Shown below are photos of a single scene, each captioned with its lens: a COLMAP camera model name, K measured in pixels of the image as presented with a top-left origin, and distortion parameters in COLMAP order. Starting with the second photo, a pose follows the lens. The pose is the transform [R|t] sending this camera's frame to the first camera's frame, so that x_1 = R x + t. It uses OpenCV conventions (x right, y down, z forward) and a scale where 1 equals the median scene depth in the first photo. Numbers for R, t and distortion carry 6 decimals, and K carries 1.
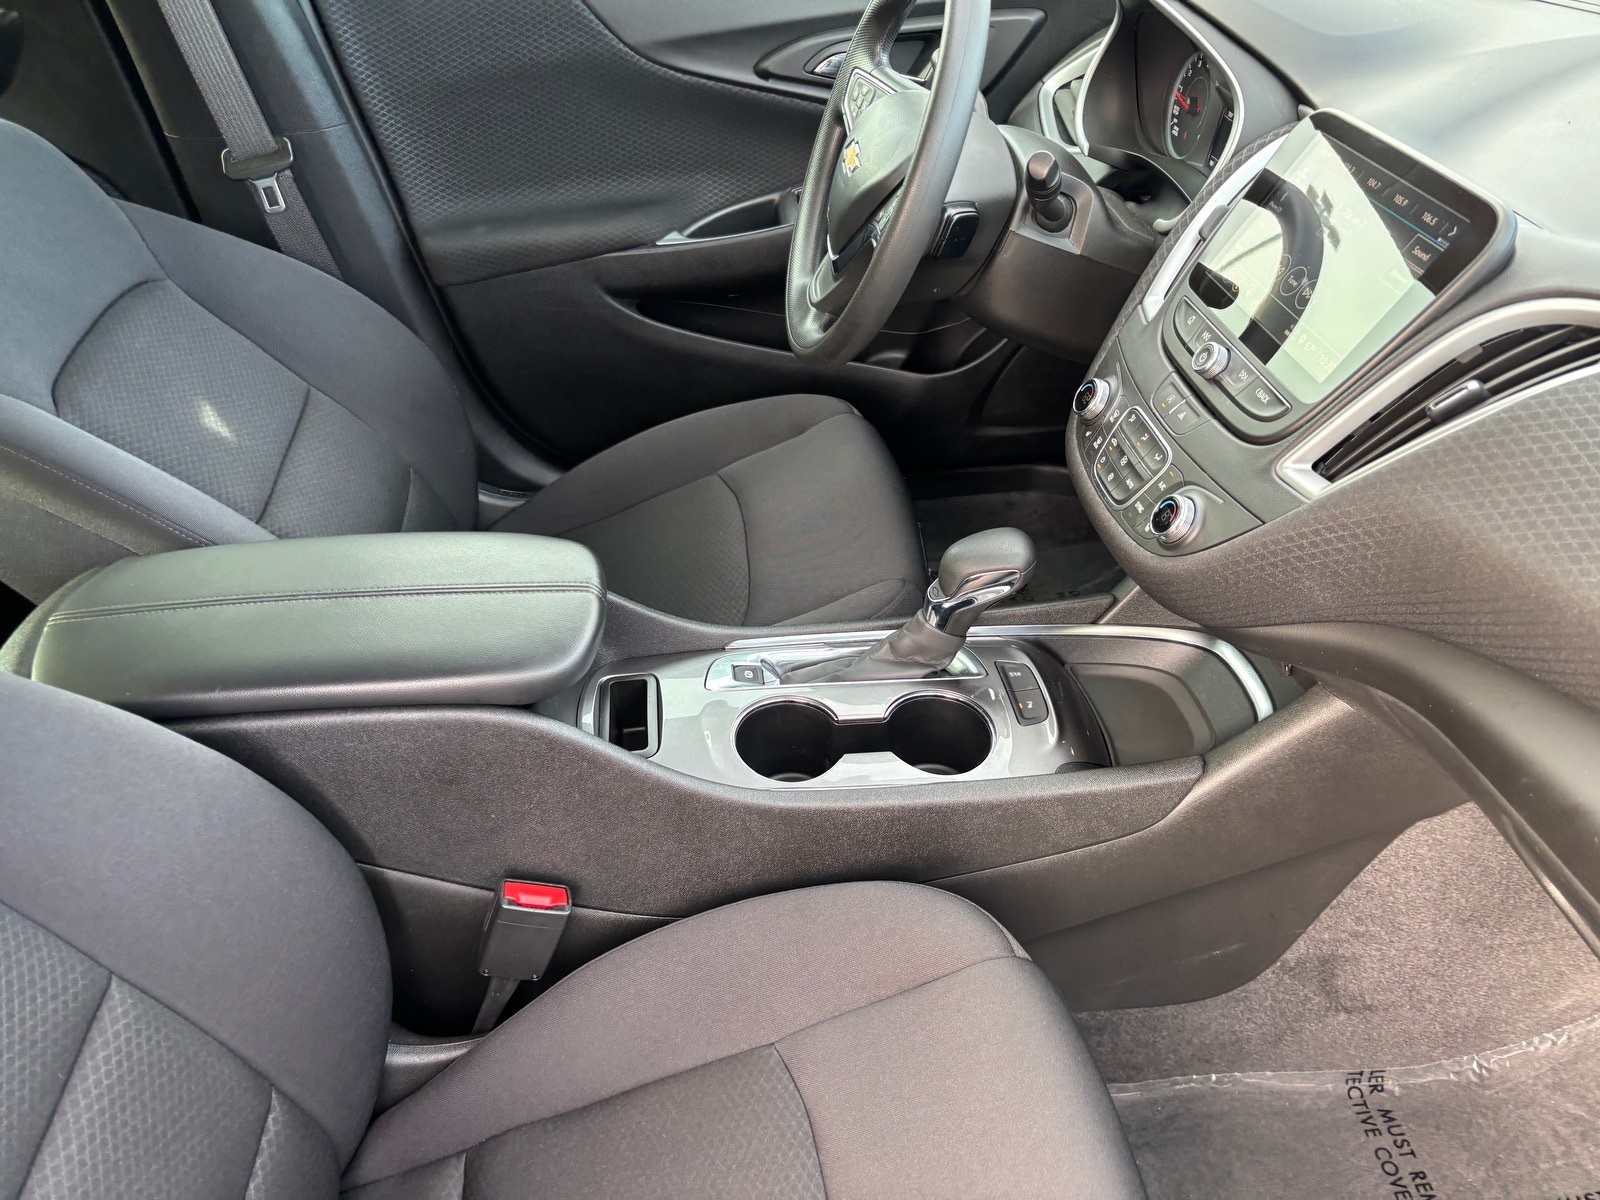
lens RADIAL K [[1225.6, 0, 788.8], [0, 1225.6, 610.0], [0, 0, 1]] dist [0.025552, -0.028410]
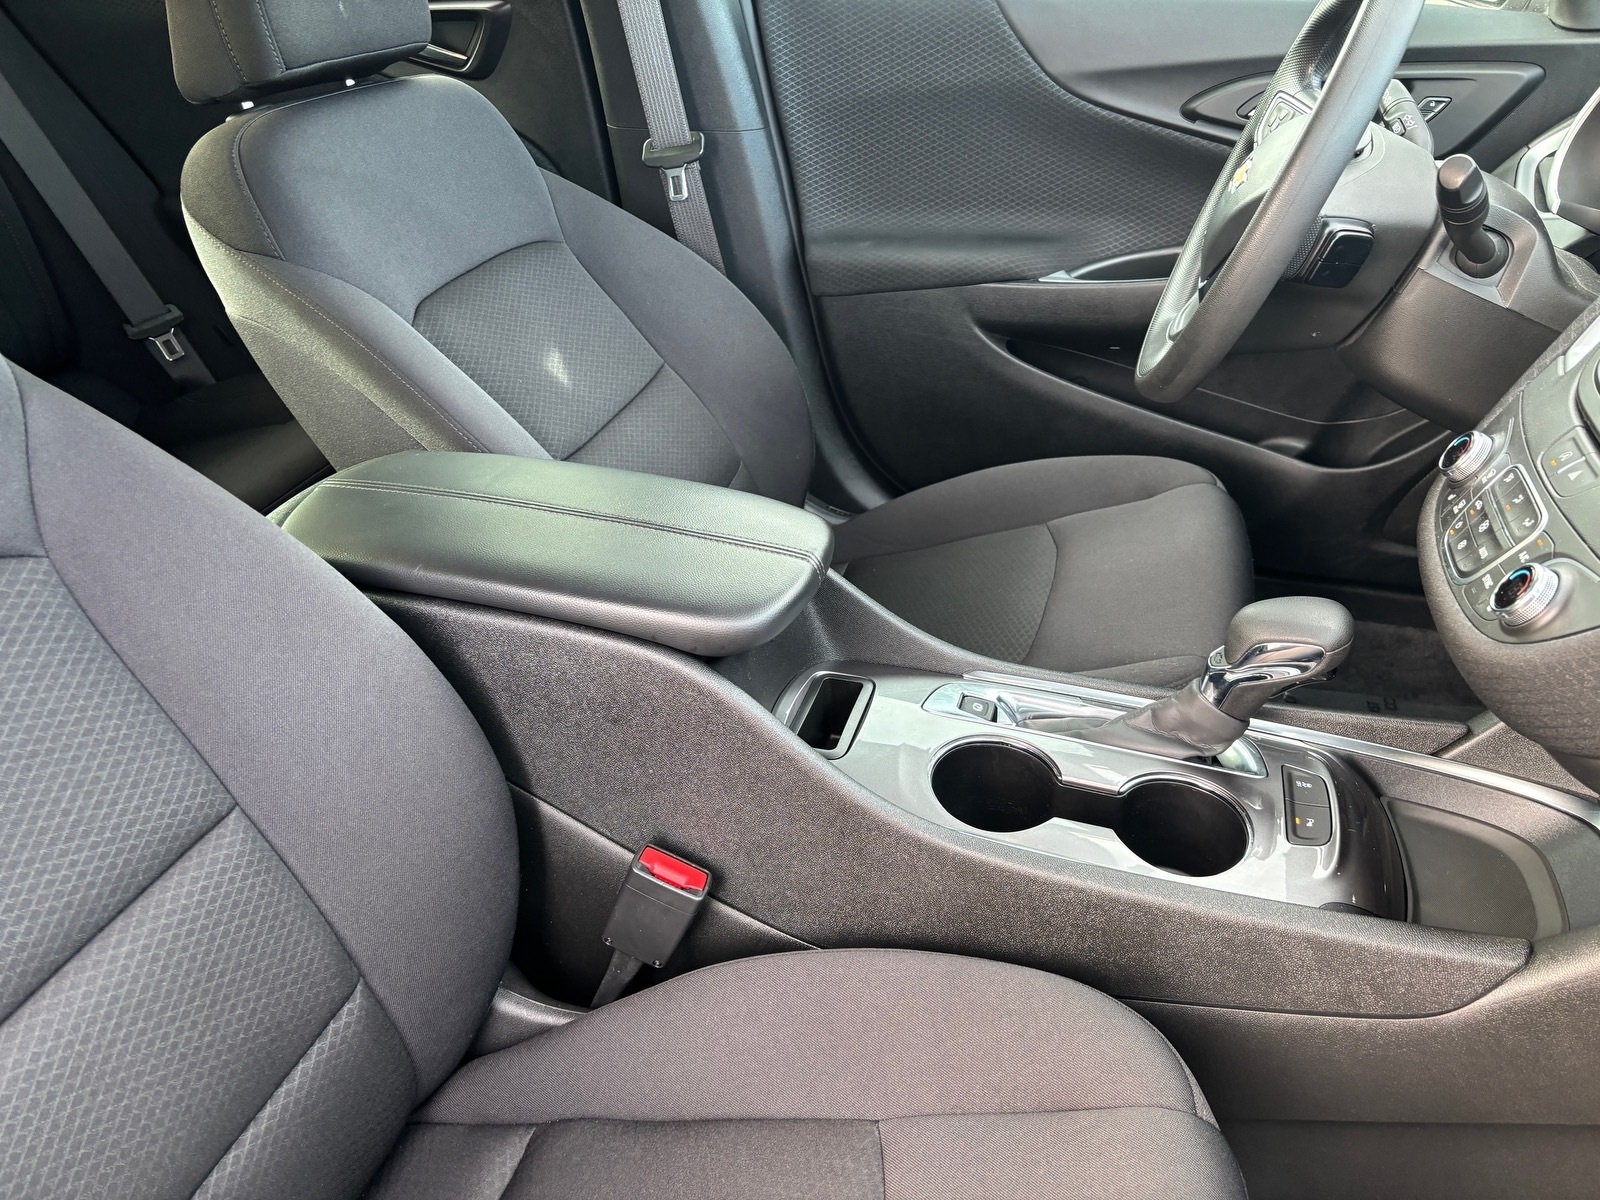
lens RADIAL K [[1225.6, 0, 790.5], [0, 1225.6, 586.8], [0, 0, 1]] dist [0.025552, -0.028410]
pose [[0.920923, 0.200003, -0.334515, 0.124994], [-0.235339, 0.969516, -0.068227, 0.063603], [0.310672, 0.141557, 0.939917, 0.129977]]
